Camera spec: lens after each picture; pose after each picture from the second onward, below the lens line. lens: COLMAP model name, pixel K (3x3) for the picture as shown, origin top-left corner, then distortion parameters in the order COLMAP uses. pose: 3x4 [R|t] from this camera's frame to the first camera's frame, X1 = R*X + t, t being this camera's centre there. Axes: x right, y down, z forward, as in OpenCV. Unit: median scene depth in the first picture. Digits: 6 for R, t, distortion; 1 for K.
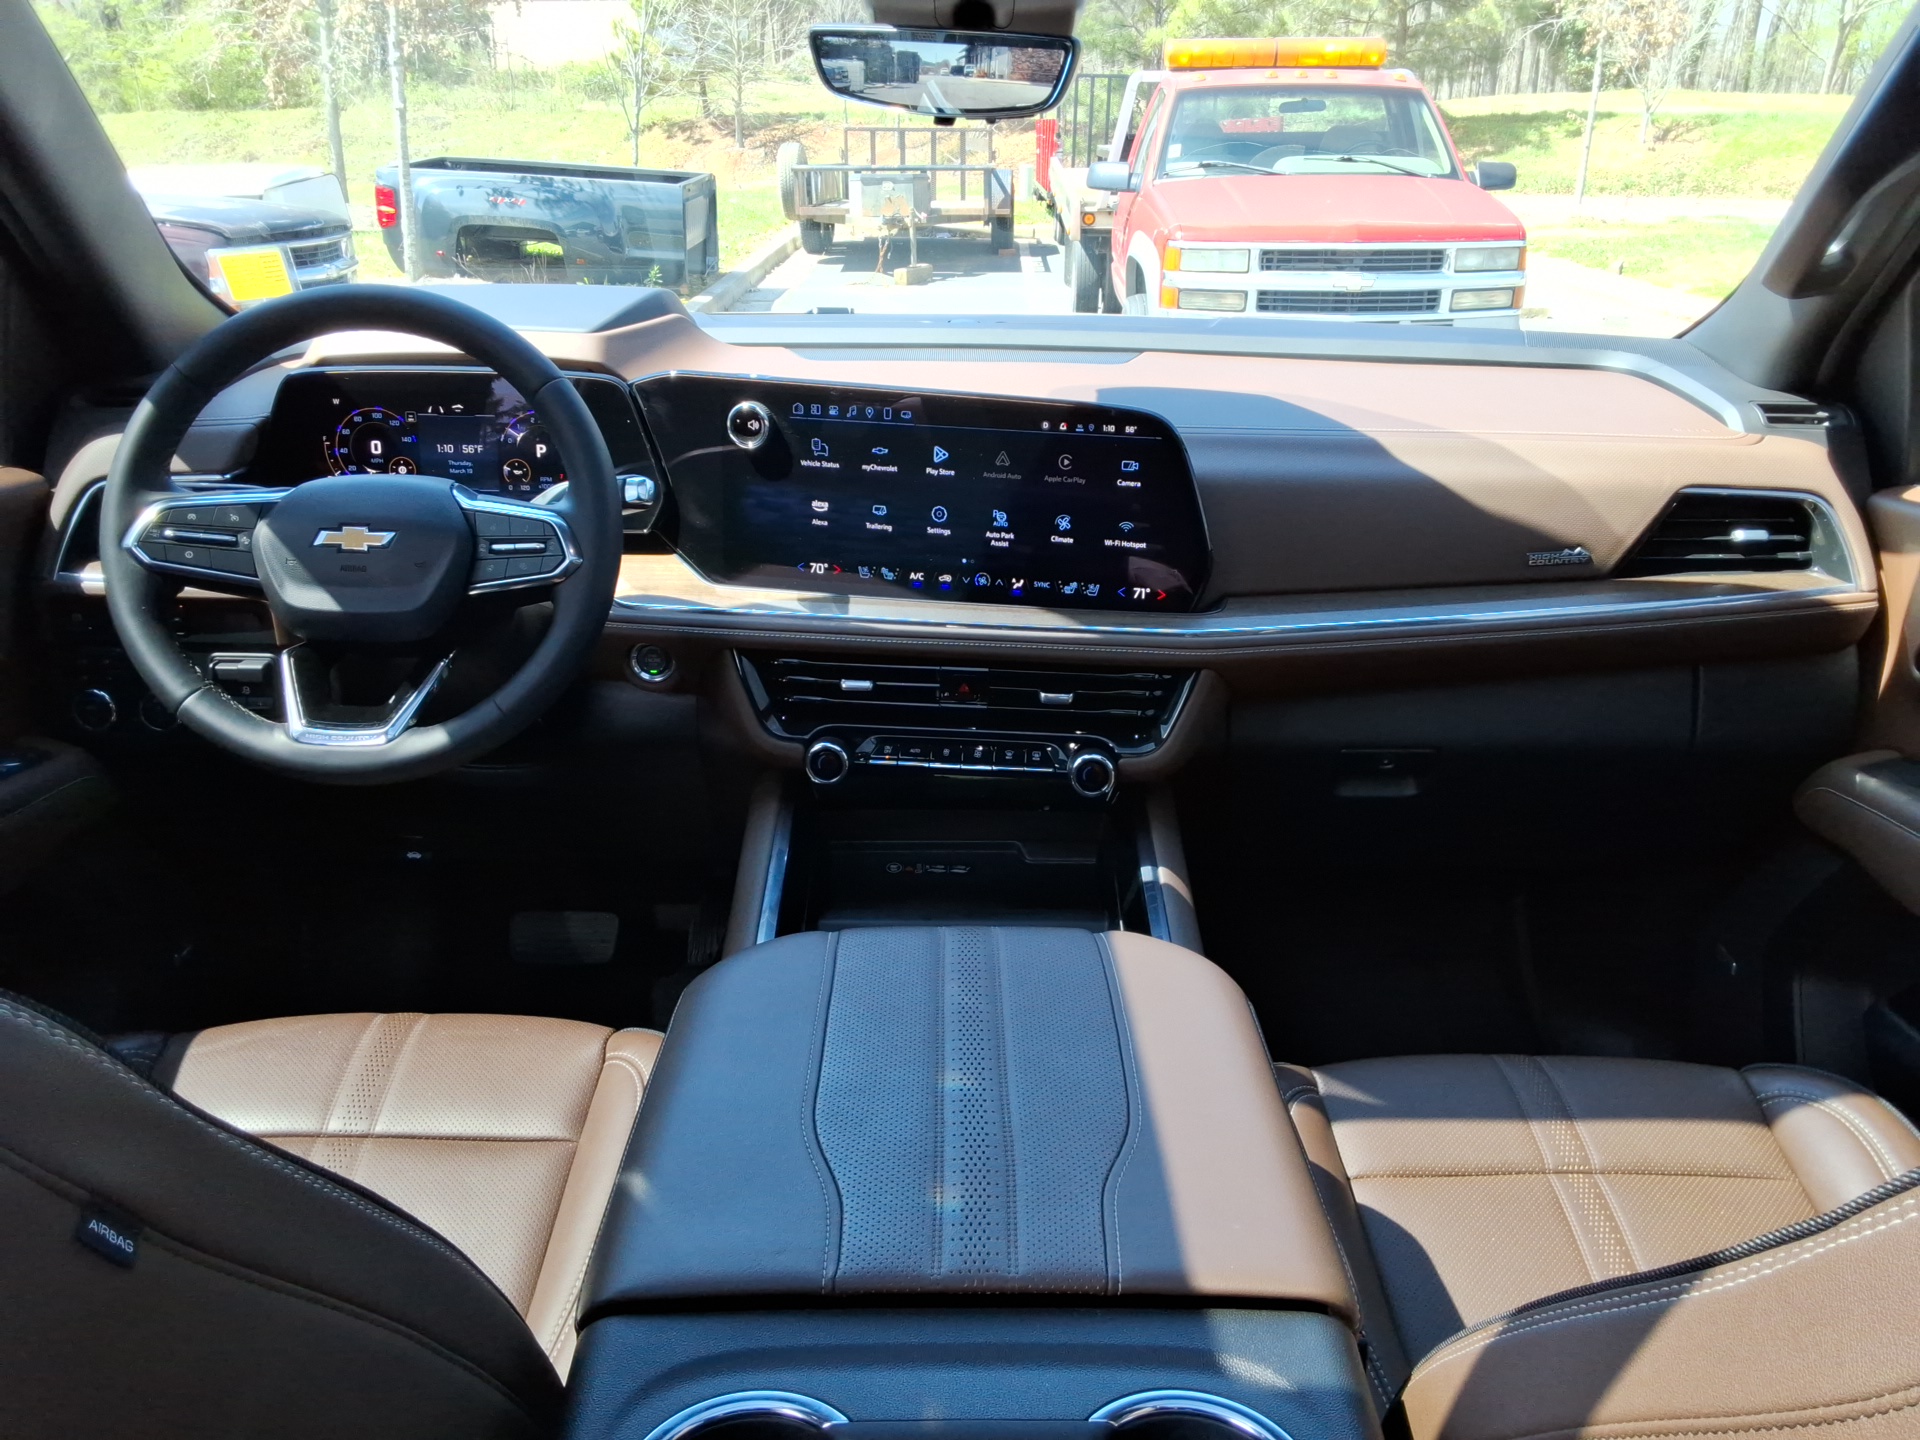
lens RADIAL K [[1538.7, 0, 993.9], [0, 1538.7, 705.1], [0, 0, 1]] dist [0.108447, -0.177684]
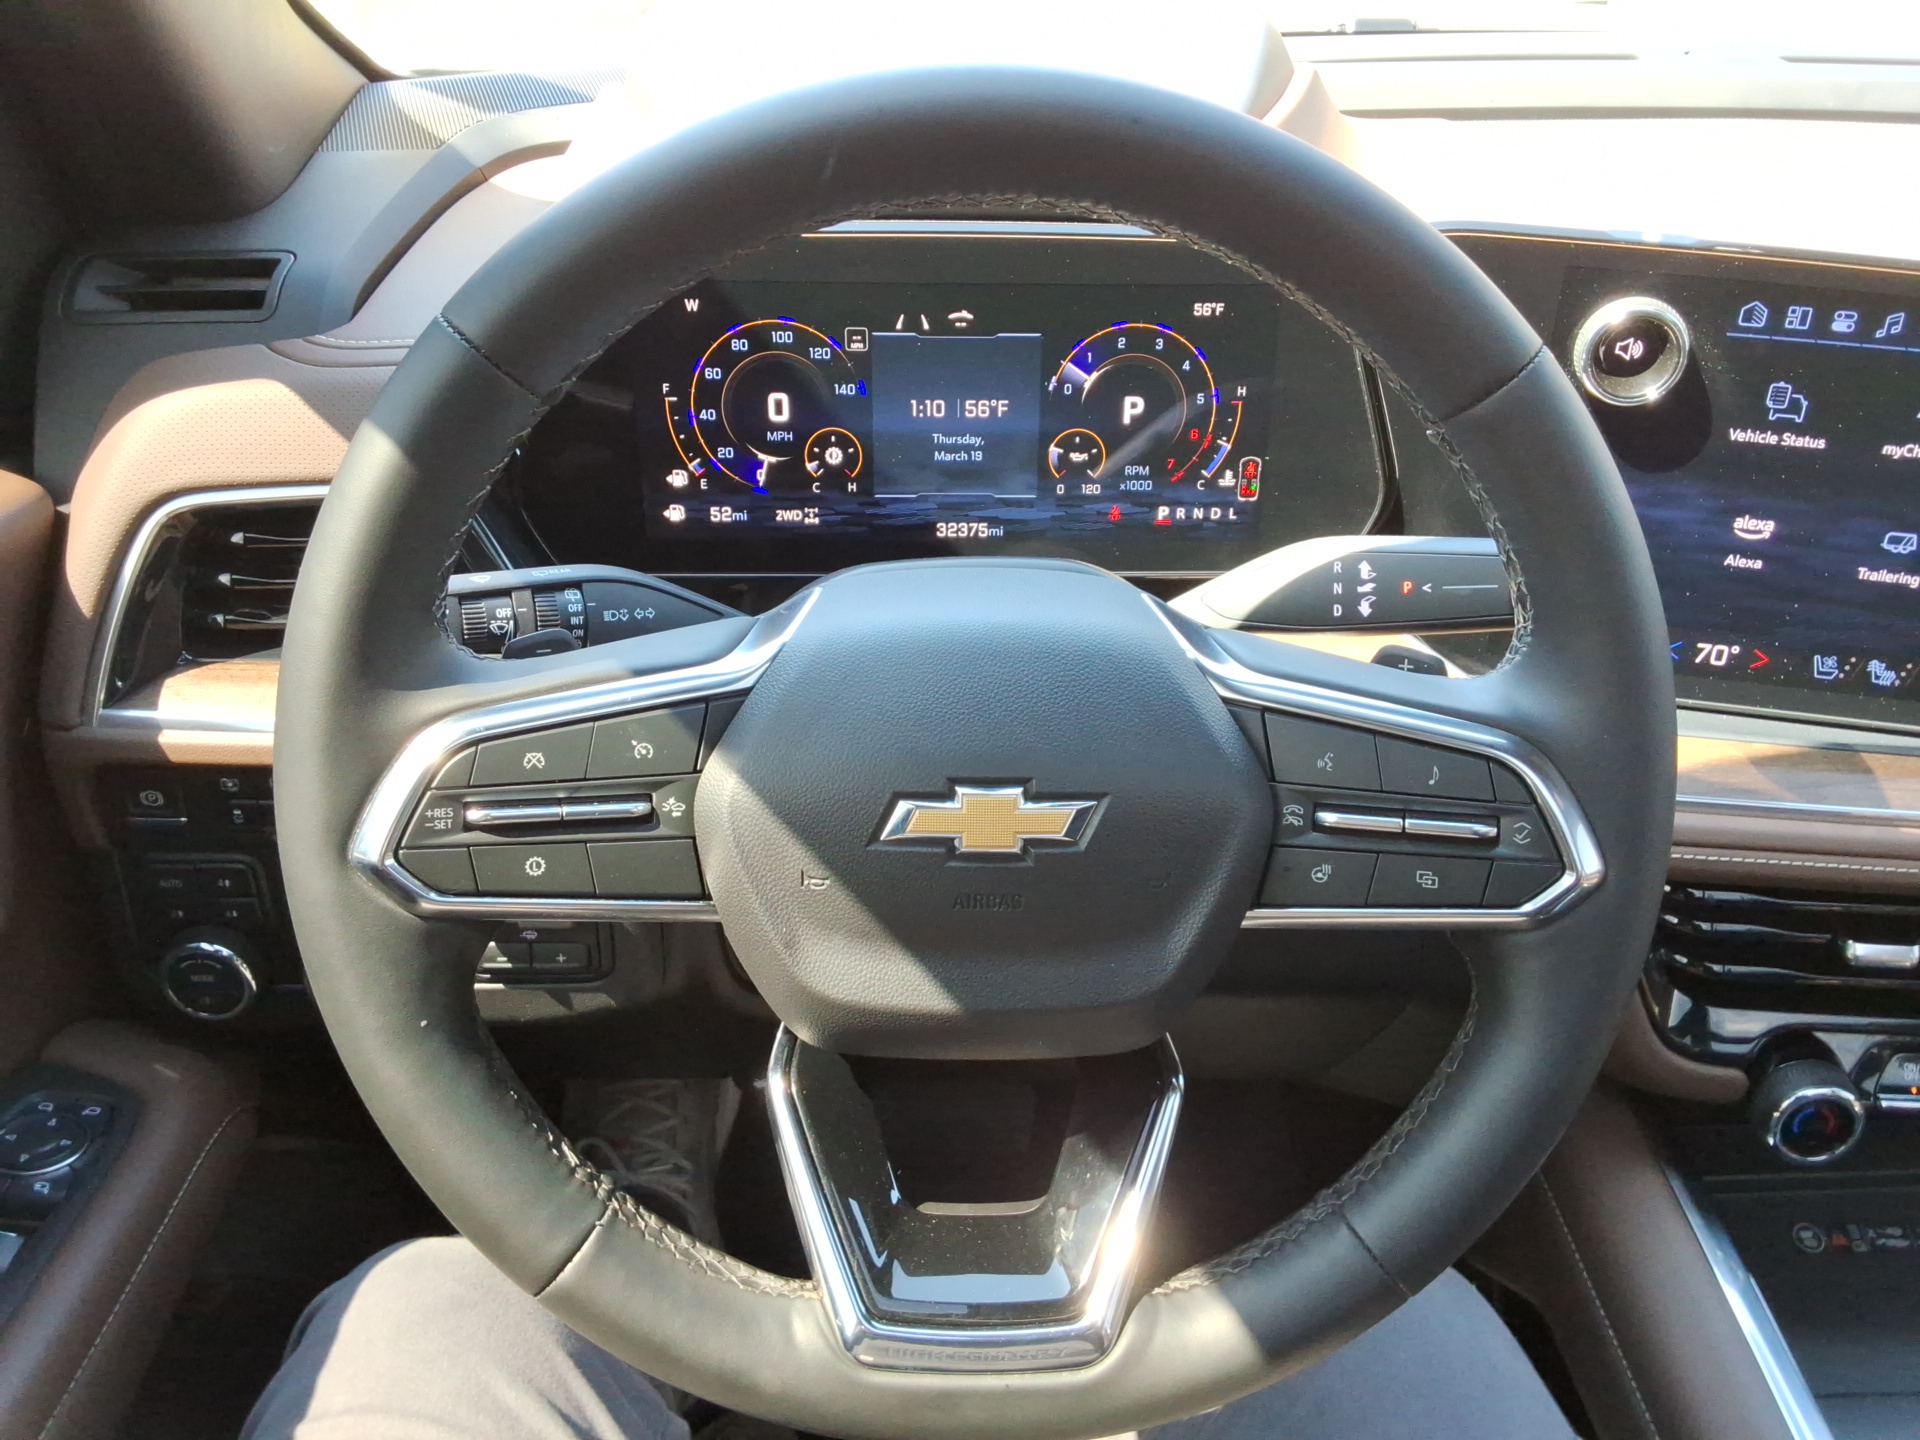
lens RADIAL K [[1544.9, 0, 975.3], [0, 1544.9, 694.9], [0, 0, 1]] dist [0.133541, -0.214177]
pose [[0.999822, -0.007326, 0.017406, -0.067883], [0.003880, 0.981715, 0.190319, -0.033041], [-0.018482, -0.190218, 0.981568, 0.105419]]
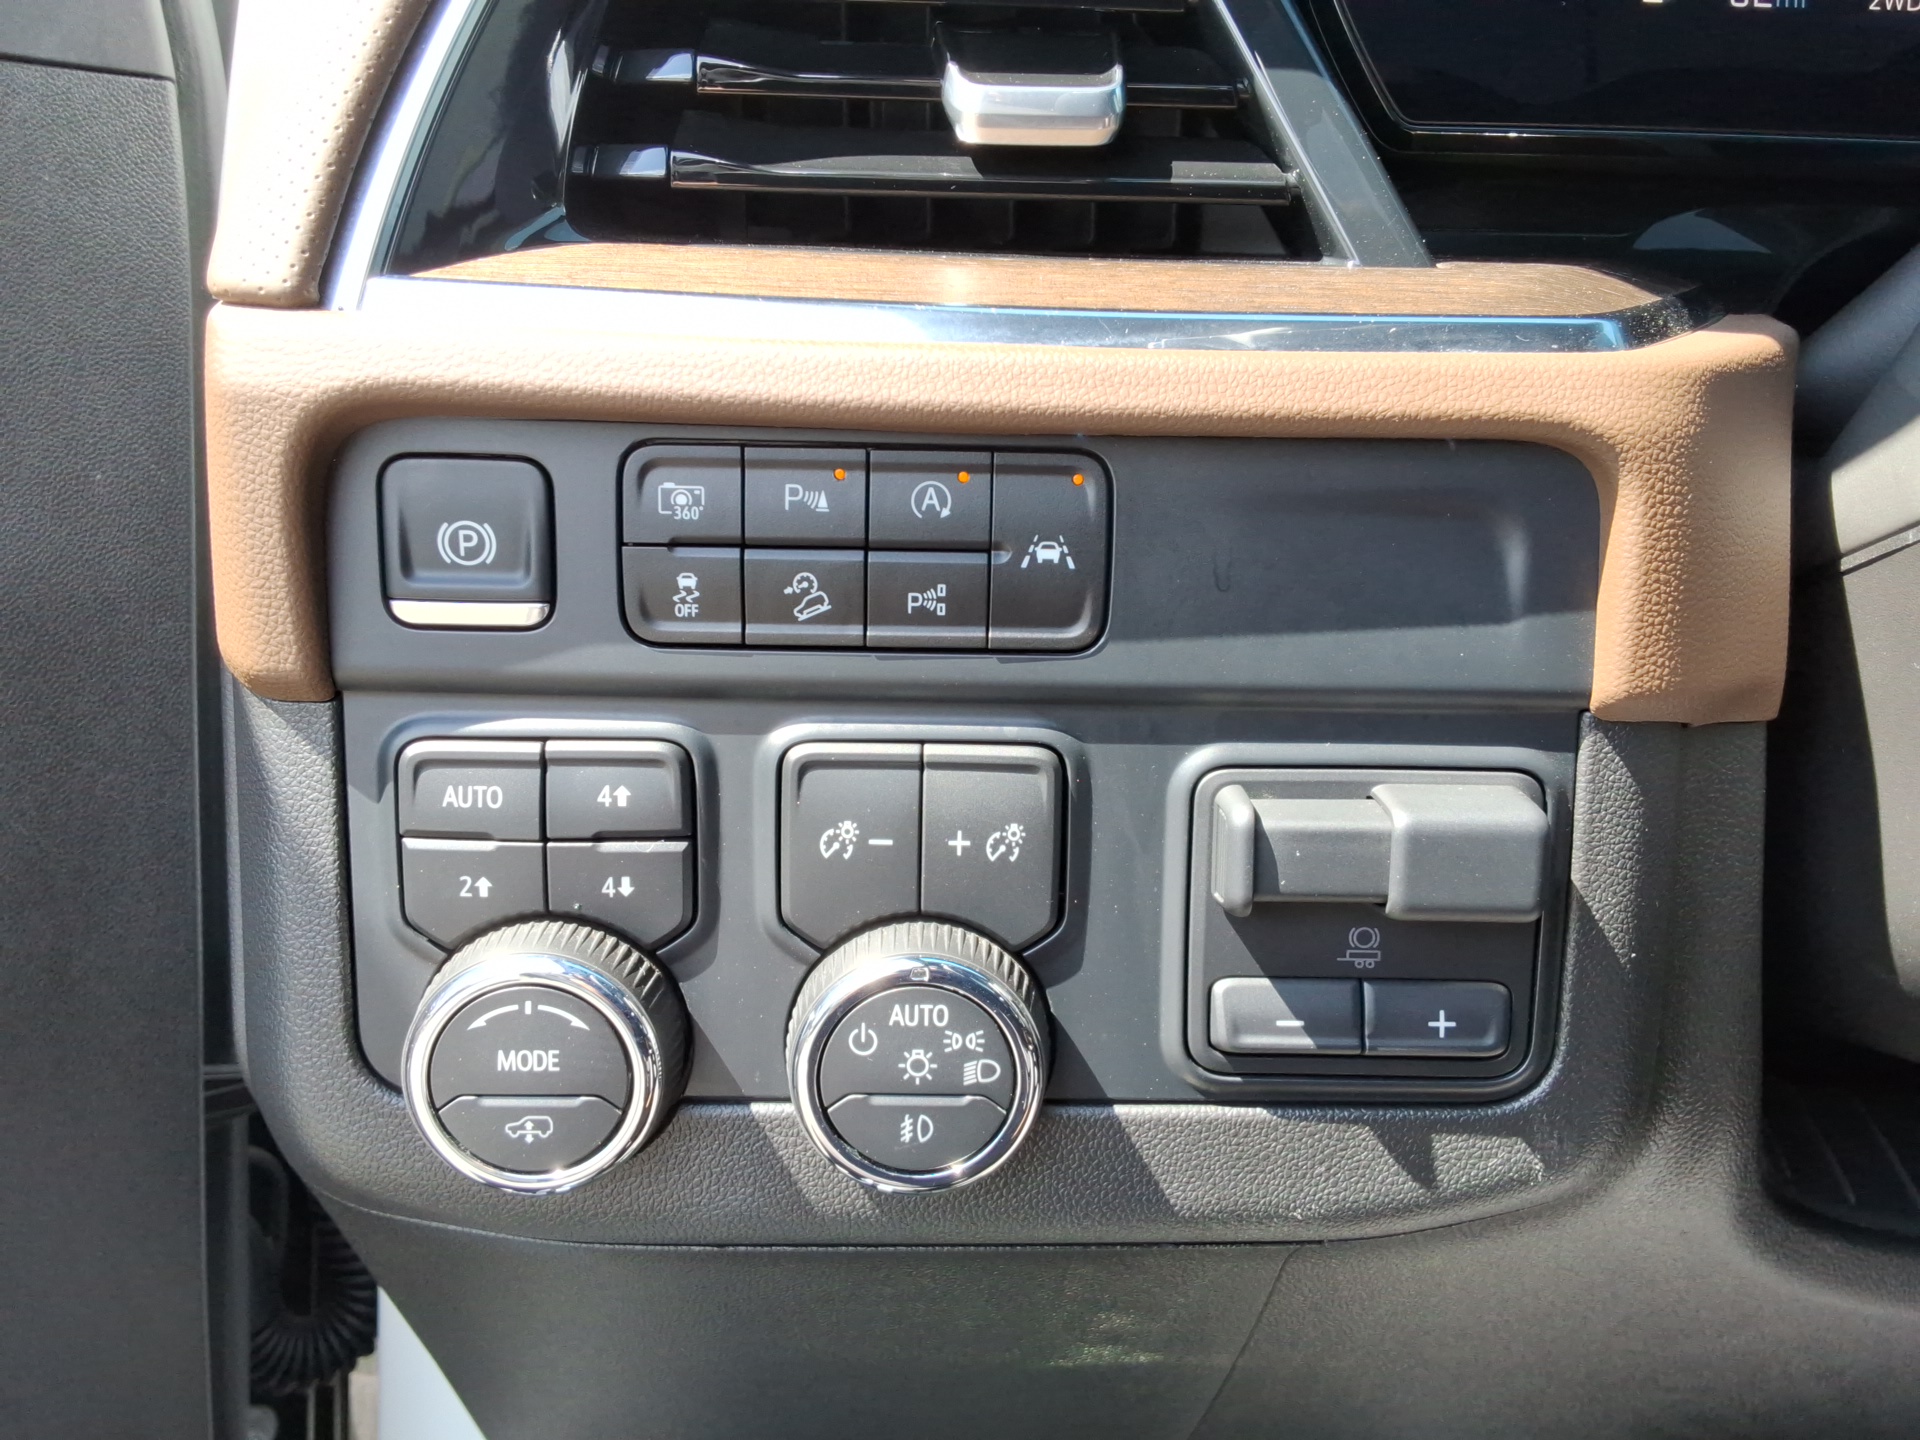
lens RADIAL K [[1544.9, 0, 975.3], [0, 1544.9, 694.9], [0, 0, 1]] dist [0.133541, -0.214177]
pose [[0.999632, -0.005745, 0.026515, -0.102517], [0.008235, 0.995465, -0.094773, -0.004180], [-0.025850, 0.094957, 0.995146, 0.158459]]
